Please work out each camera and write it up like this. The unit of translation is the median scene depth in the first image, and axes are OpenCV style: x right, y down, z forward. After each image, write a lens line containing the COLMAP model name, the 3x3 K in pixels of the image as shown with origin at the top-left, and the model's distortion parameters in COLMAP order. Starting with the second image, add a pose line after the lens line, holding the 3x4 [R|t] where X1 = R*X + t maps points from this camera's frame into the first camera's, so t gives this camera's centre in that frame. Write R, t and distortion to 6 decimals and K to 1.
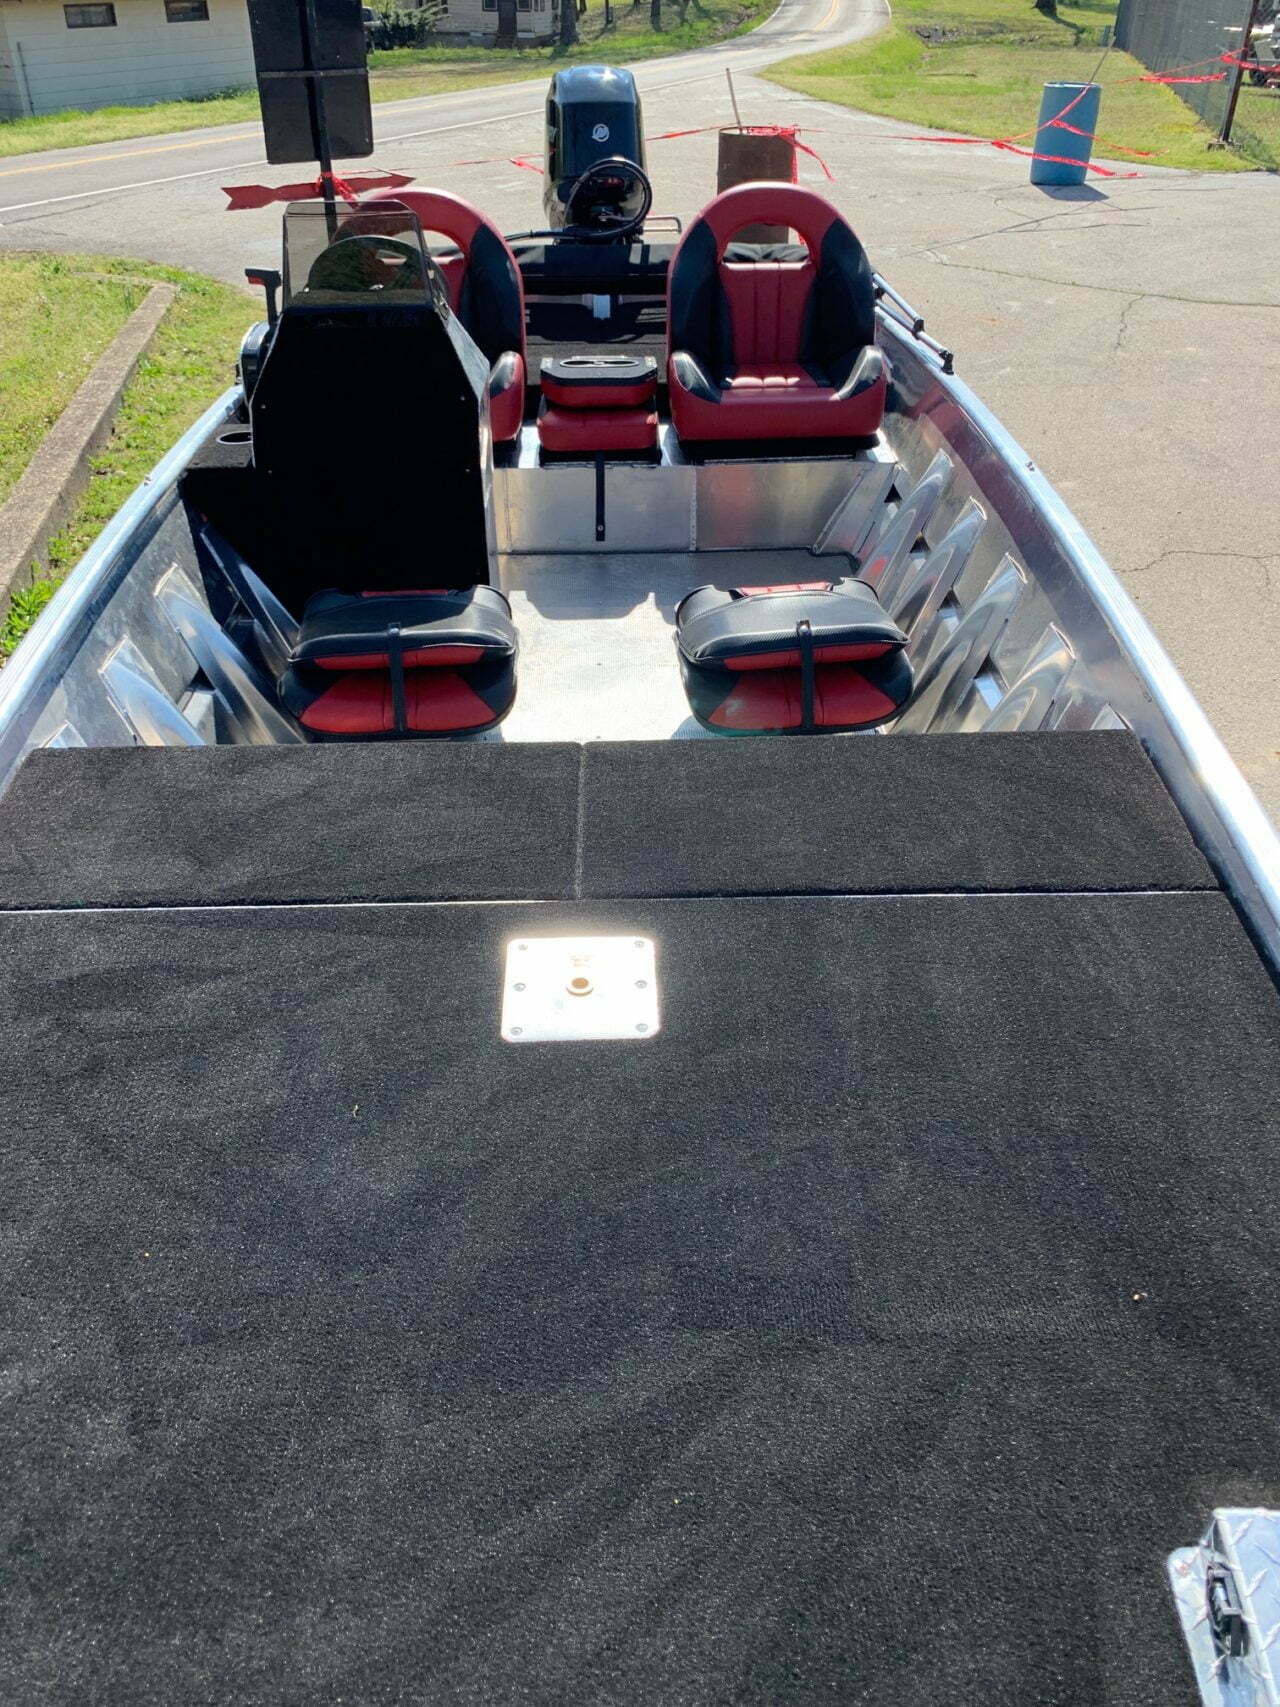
lens RADIAL K [[1295.1, 0, 640.0], [0, 1295.1, 853.5], [0, 0, 1]] dist [0.041513, -0.090549]
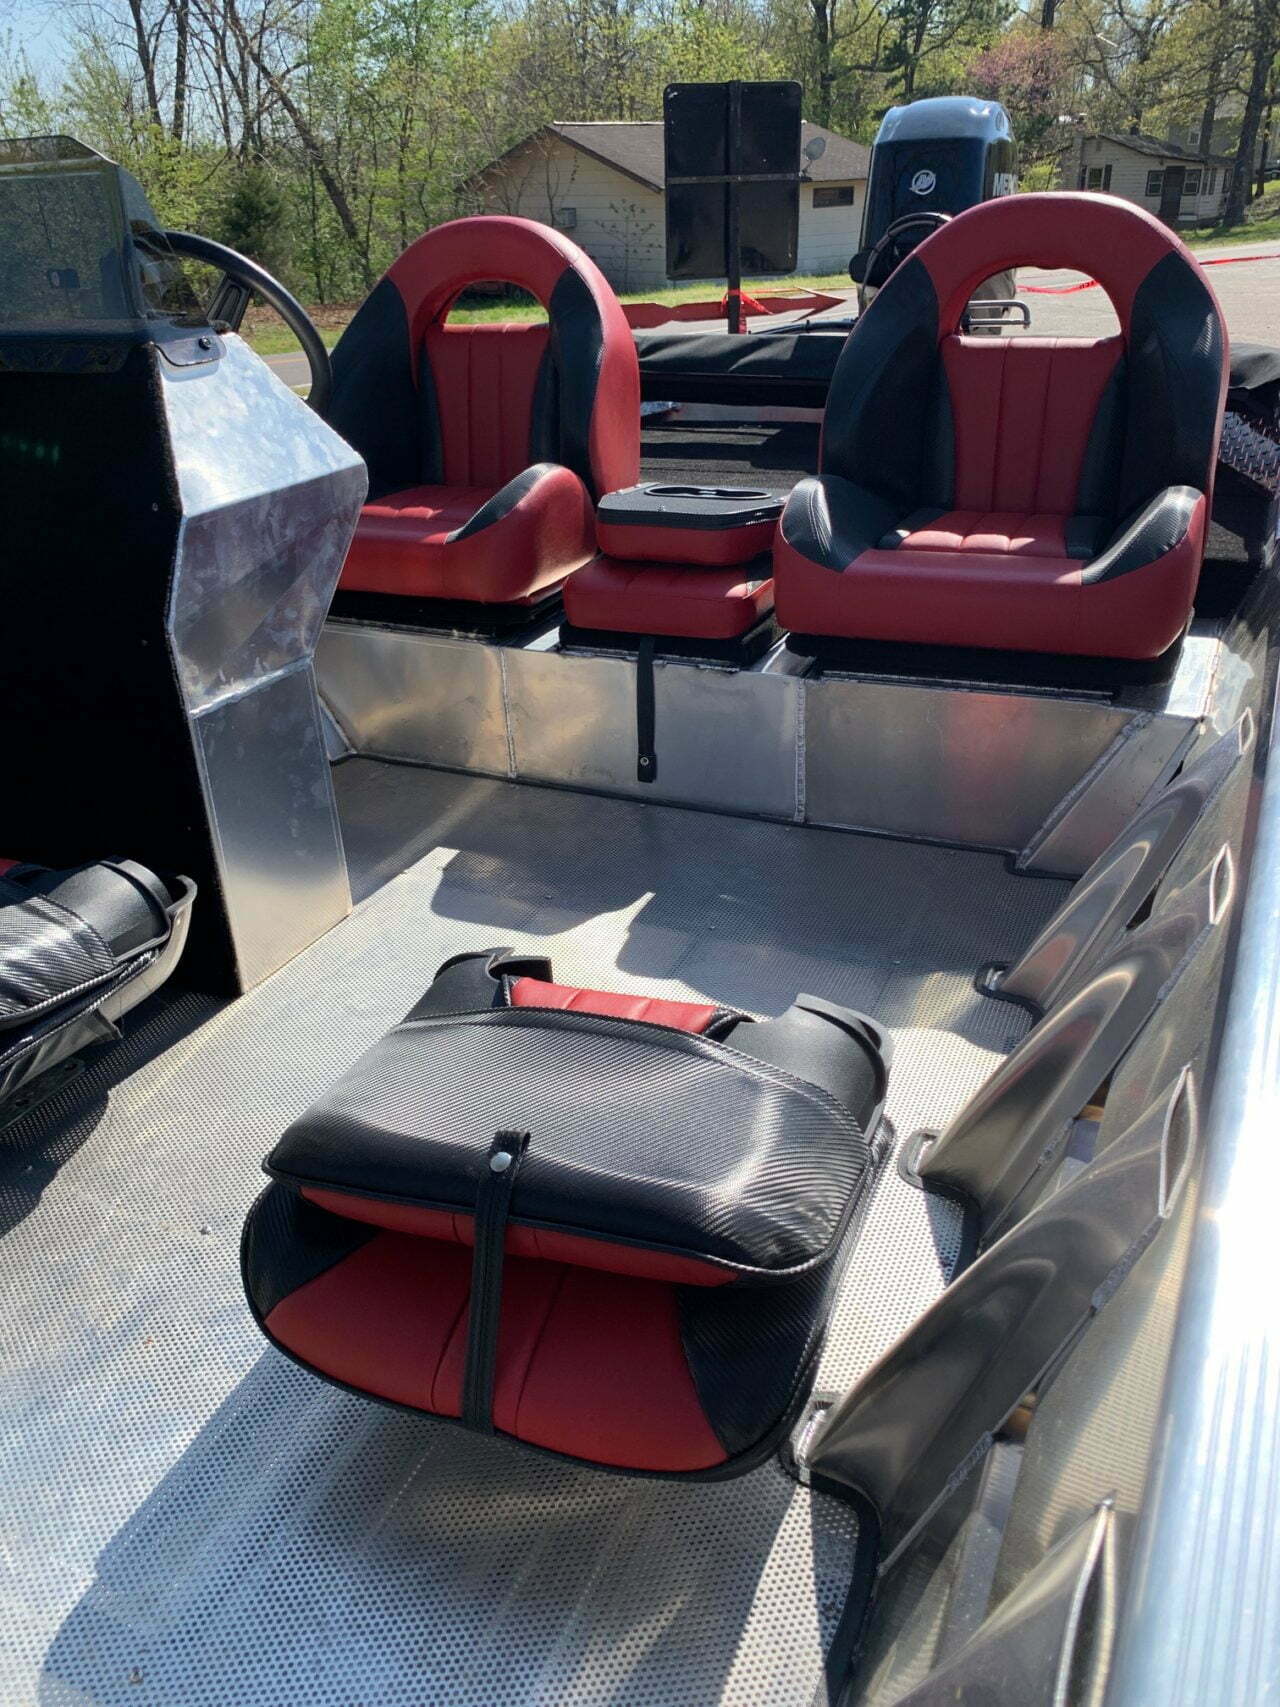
lens RADIAL K [[1293.2, 0, 640.0], [0, 1293.2, 853.5], [0, 0, 1]] dist [0.029662, -0.044880]
pose [[0.899428, 0.168910, -0.403111, 0.207554], [-0.215284, 0.973873, -0.072277, -0.167245], [0.380370, 0.151791, 0.912293, 0.473339]]
